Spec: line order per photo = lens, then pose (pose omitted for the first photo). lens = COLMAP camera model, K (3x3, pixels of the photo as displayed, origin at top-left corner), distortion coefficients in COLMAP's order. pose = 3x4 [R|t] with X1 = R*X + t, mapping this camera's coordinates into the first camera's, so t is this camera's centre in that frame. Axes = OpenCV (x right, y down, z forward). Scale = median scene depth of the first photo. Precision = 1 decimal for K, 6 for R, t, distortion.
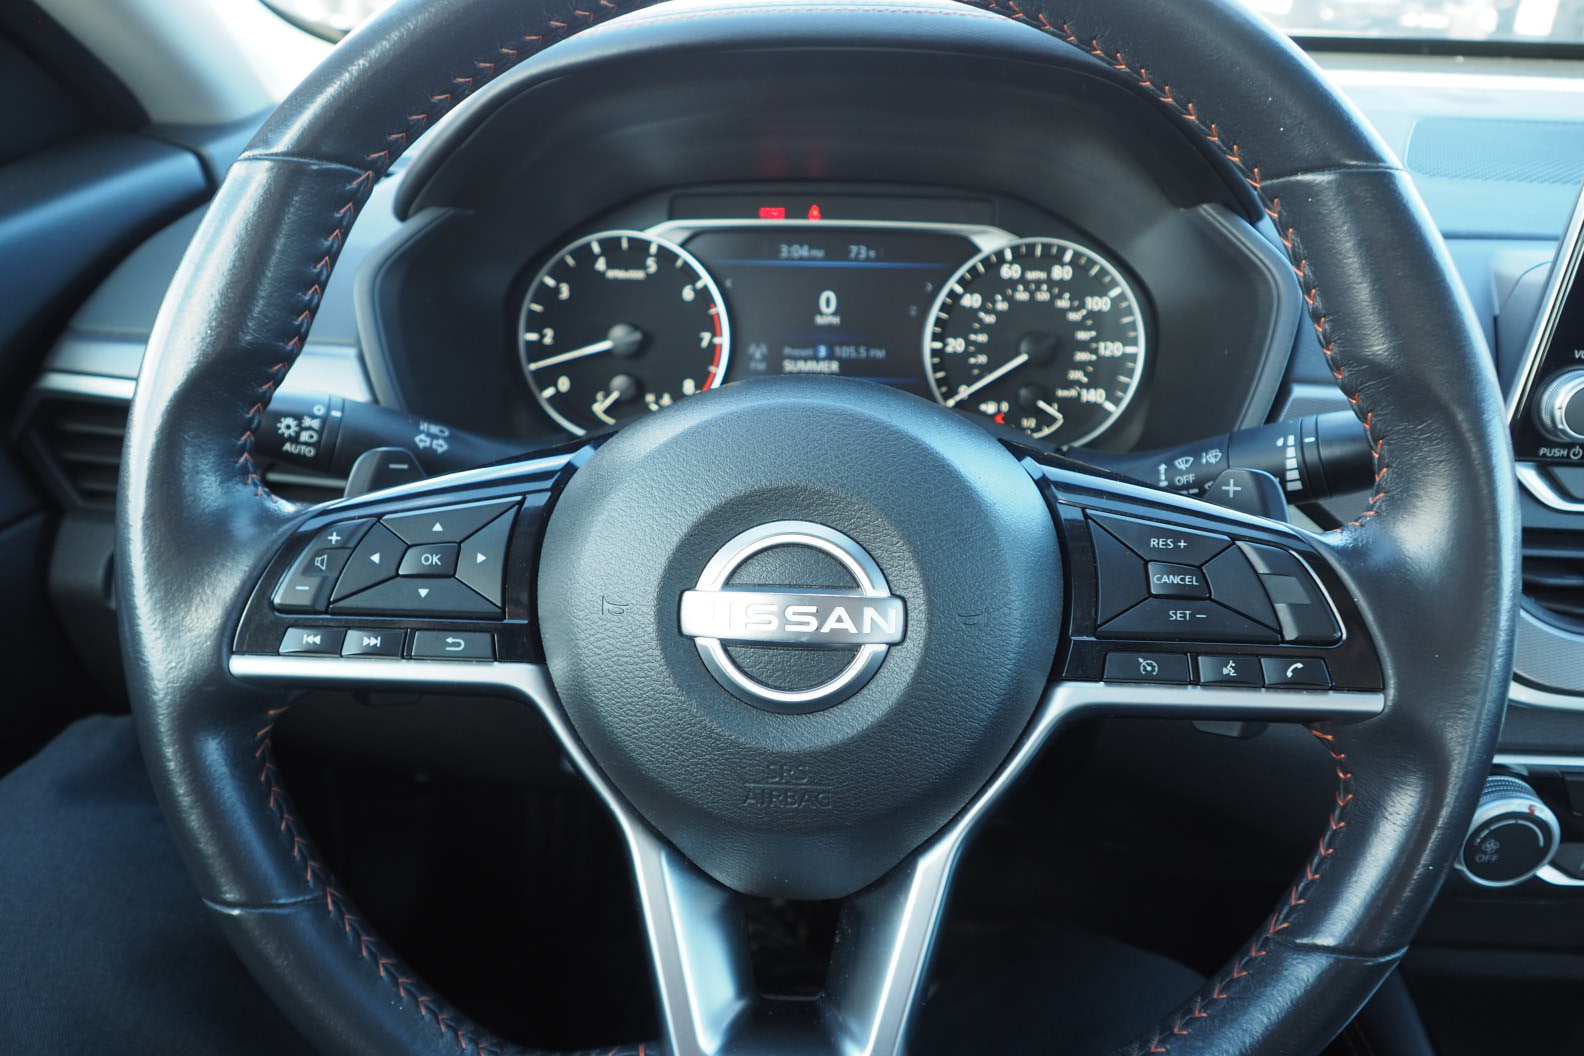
lens RADIAL K [[1119.3, 0, 781.7], [0, 1119.3, 530.6], [0, 0, 1]] dist [-0.029234, -0.007653]
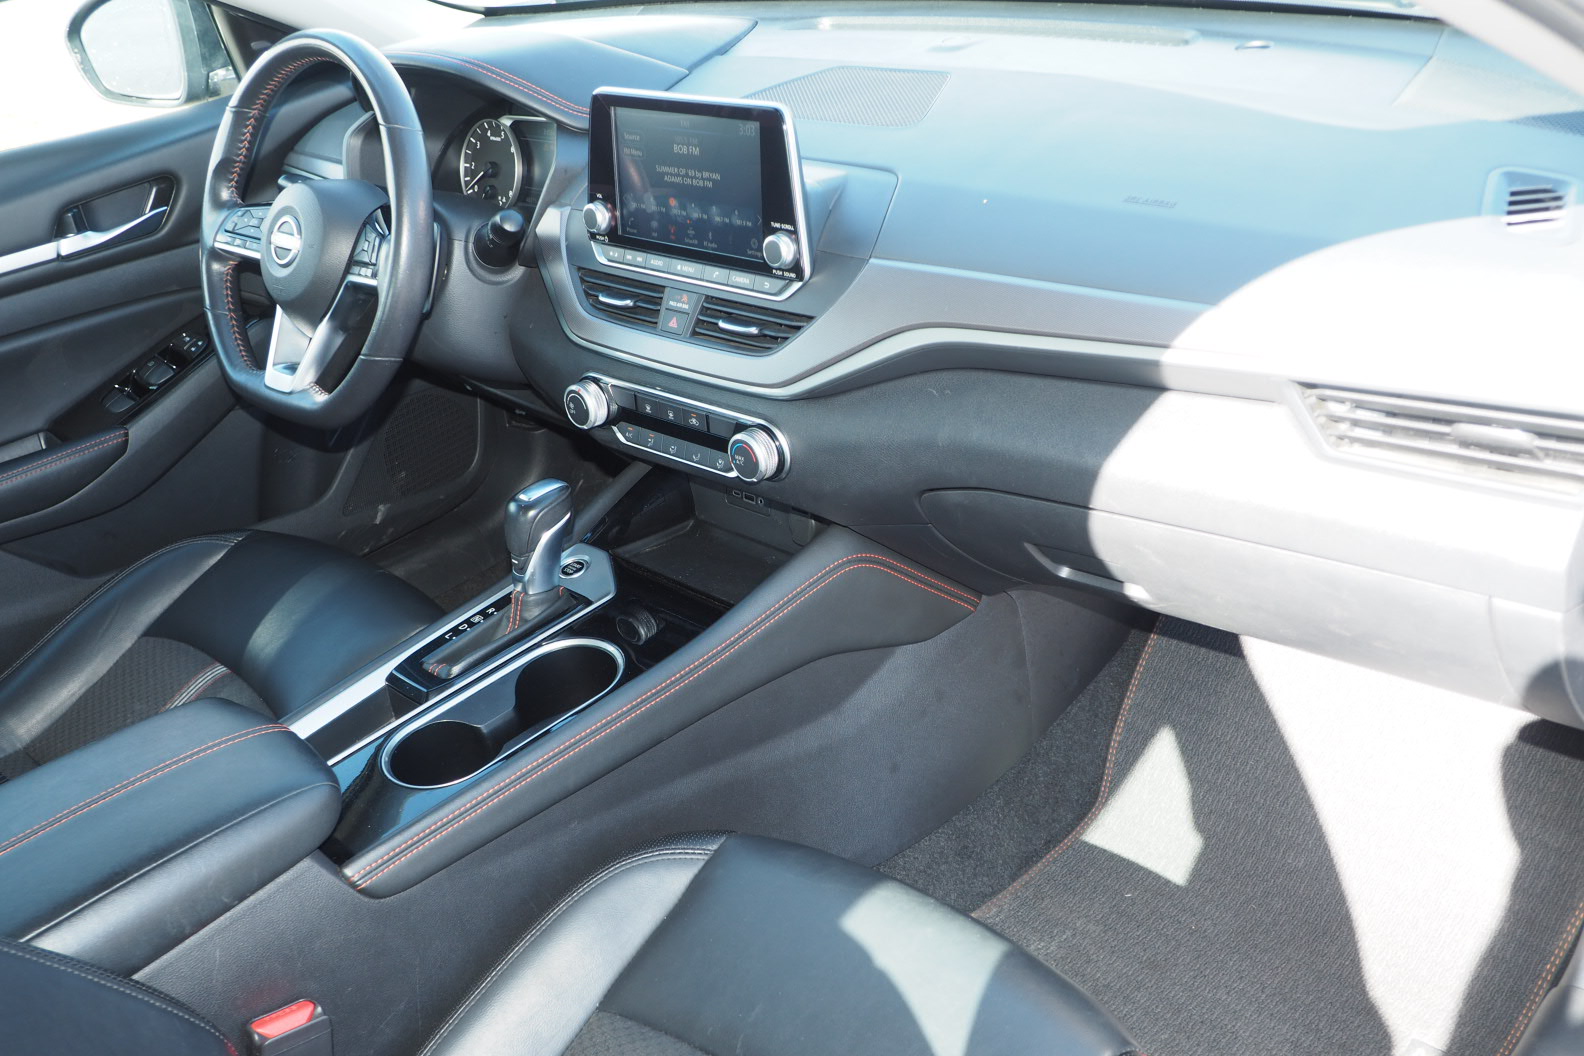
lens RADIAL K [[1511.9, 0, 783.5], [0, 1511.9, 529.8], [0, 0, 1]] dist [-0.030291, 0.000000]
pose [[0.756776, 0.215275, -0.617209, 4.083292], [-0.179008, 0.976371, 0.121060, 0.100431], [0.628686, 0.018871, 0.777430, -1.633340]]
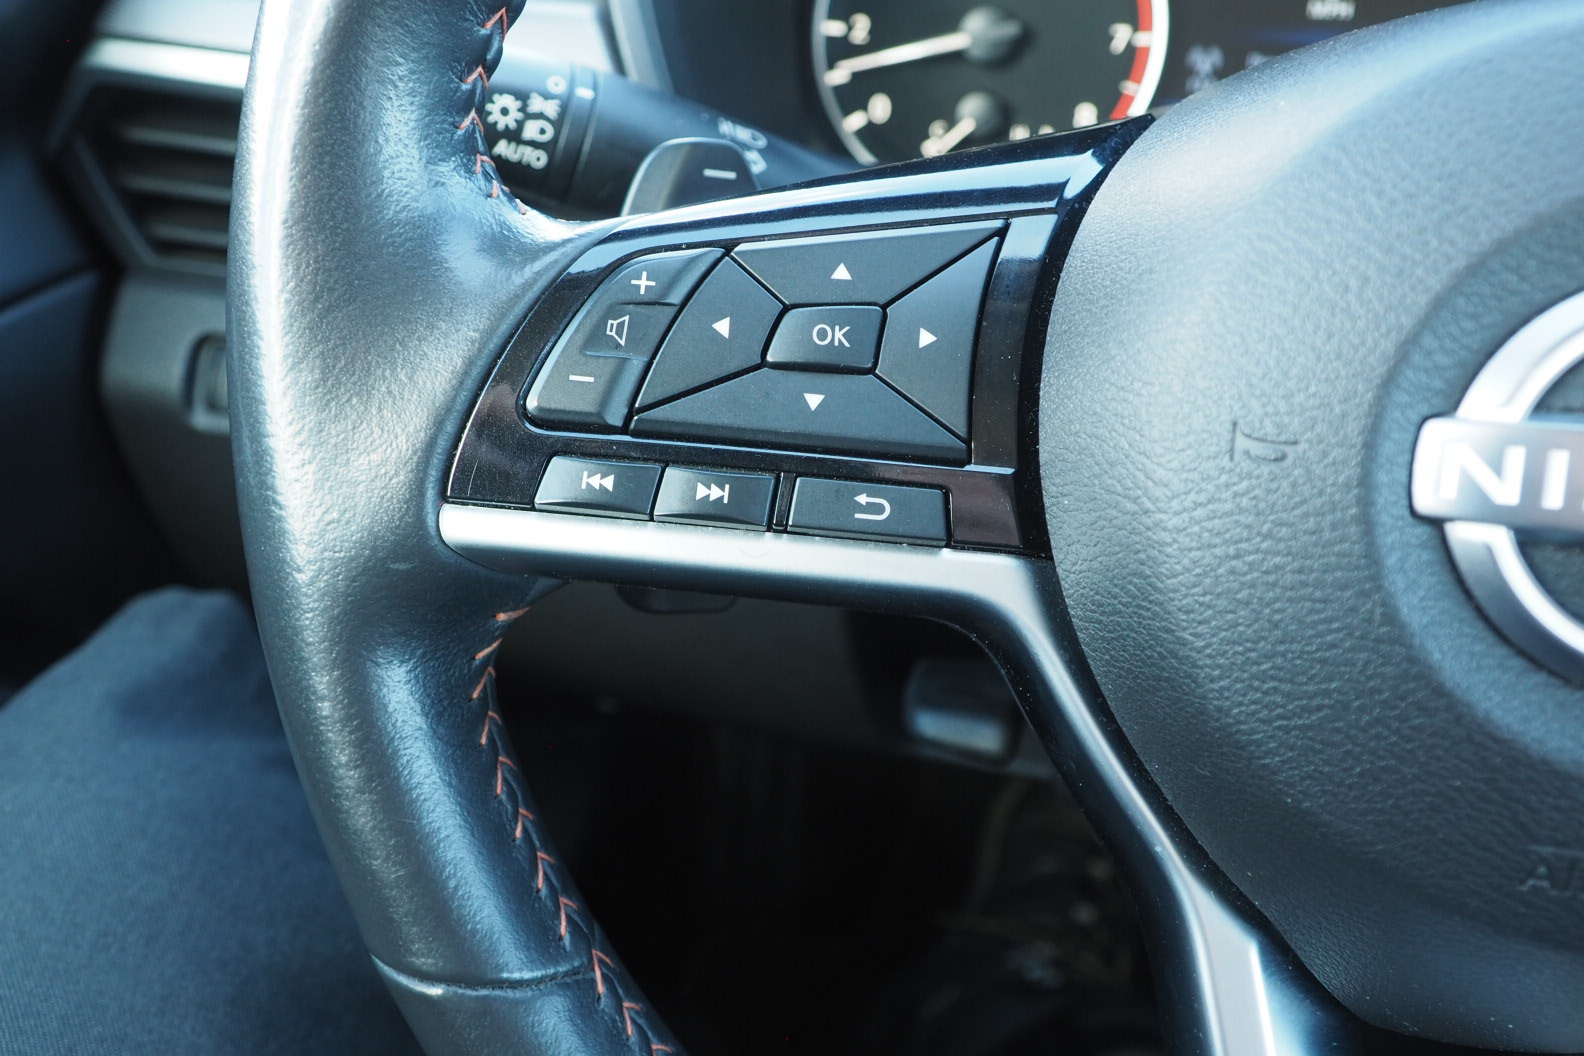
lens RADIAL K [[1413.8, 0, 786.9], [0, 1413.8, 516.4], [0, 0, 1]] dist [-0.014290, -0.020721]
pose [[0.989914, 0.059438, -0.128599, -0.244772], [-0.047927, 0.994713, 0.090825, 0.049233], [0.133318, -0.083745, 0.987529, 0.364022]]
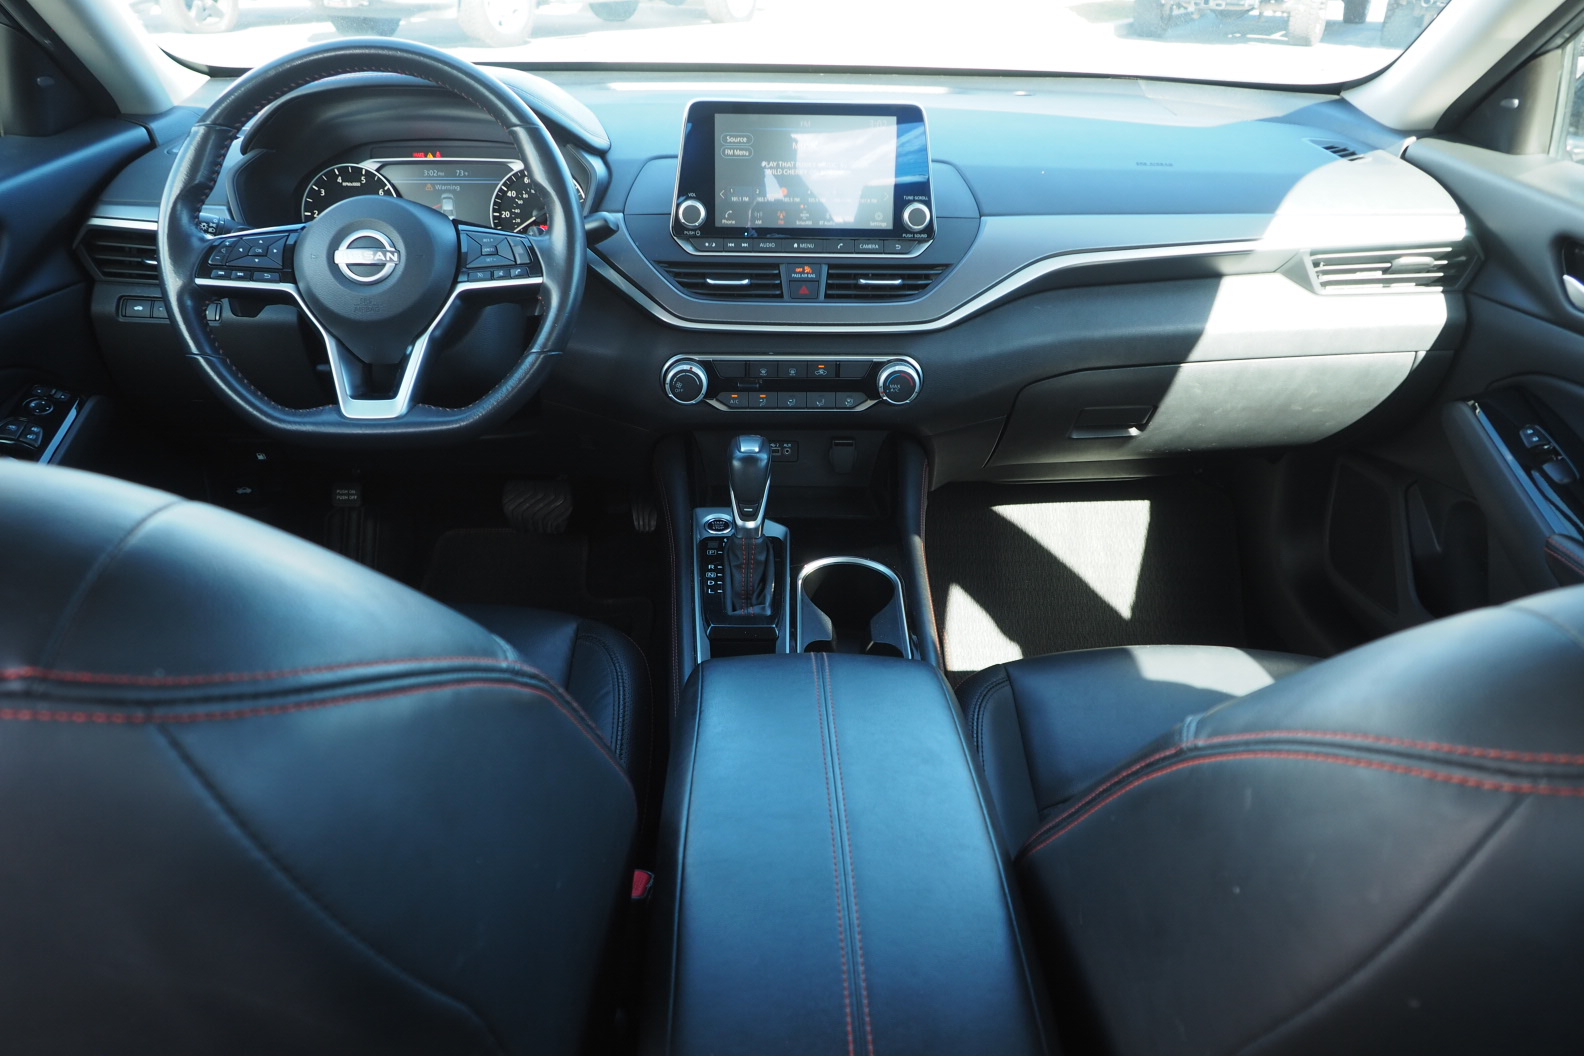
lens RADIAL K [[1225.3, 0, 795.5], [0, 1225.3, 539.4], [0, 0, 1]] dist [-0.030523, 0.013103]
pose [[0.994303, -0.034551, 0.100832, 0.827122], [0.035801, 0.999303, -0.010612, 0.936079], [-0.100395, 0.014162, 0.994847, -2.589029]]
